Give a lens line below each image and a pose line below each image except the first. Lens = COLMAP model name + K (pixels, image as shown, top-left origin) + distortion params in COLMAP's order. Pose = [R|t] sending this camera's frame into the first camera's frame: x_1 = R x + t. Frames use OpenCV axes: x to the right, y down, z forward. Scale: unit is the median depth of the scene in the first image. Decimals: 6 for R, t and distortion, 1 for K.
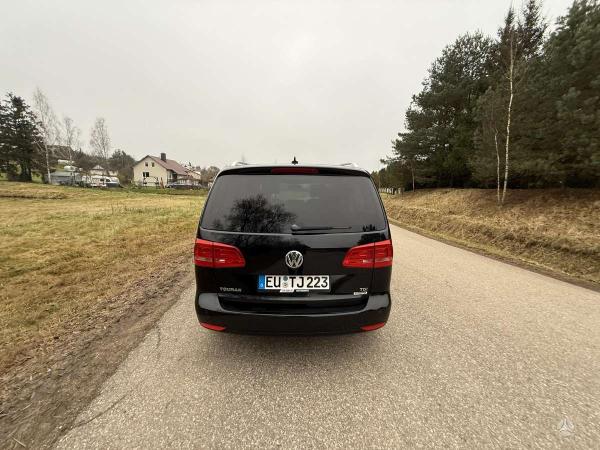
lens RADIAL K [[236.9, 0, 298.8], [0, 236.9, 225.4], [0, 0, 1]] dist [0.002045, -0.000243]
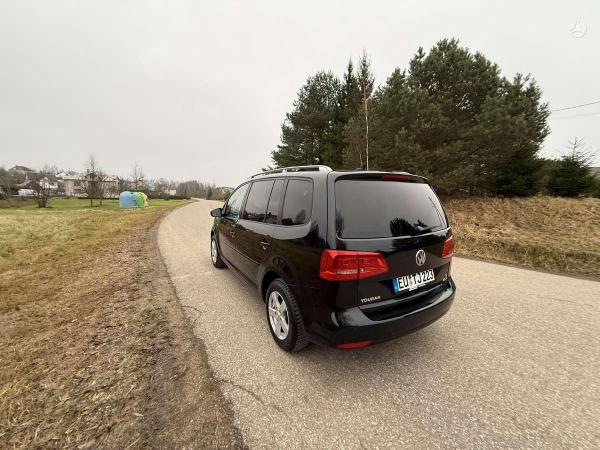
lens RADIAL K [[236.9, 0, 298.3], [0, 236.9, 226.1], [0, 0, 1]] dist [0.002045, -0.000243]
pose [[0.867740, -0.069473, 0.492139, -0.086209], [0.083382, 0.996497, -0.006348, -0.003660], [-0.489975, 0.046544, 0.870493, 0.025753]]
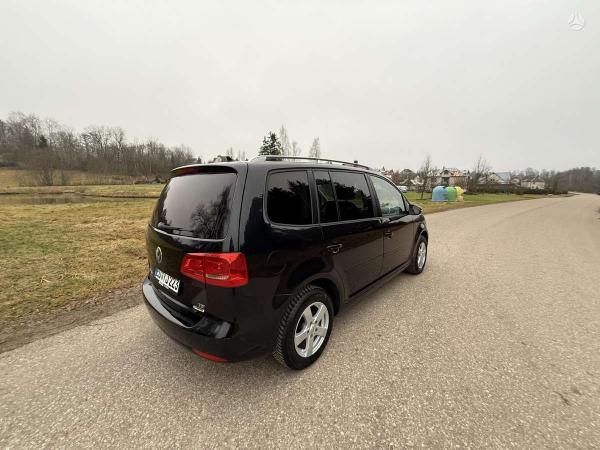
lens RADIAL K [[236.9, 0, 297.9], [0, 236.9, 225.6], [0, 0, 1]] dist [0.002045, -0.000243]
pose [[0.724293, 0.087692, -0.683893, 0.095008], [-0.096470, 0.995011, 0.025417, -0.006298], [0.682710, 0.047566, 0.729139, 0.053091]]
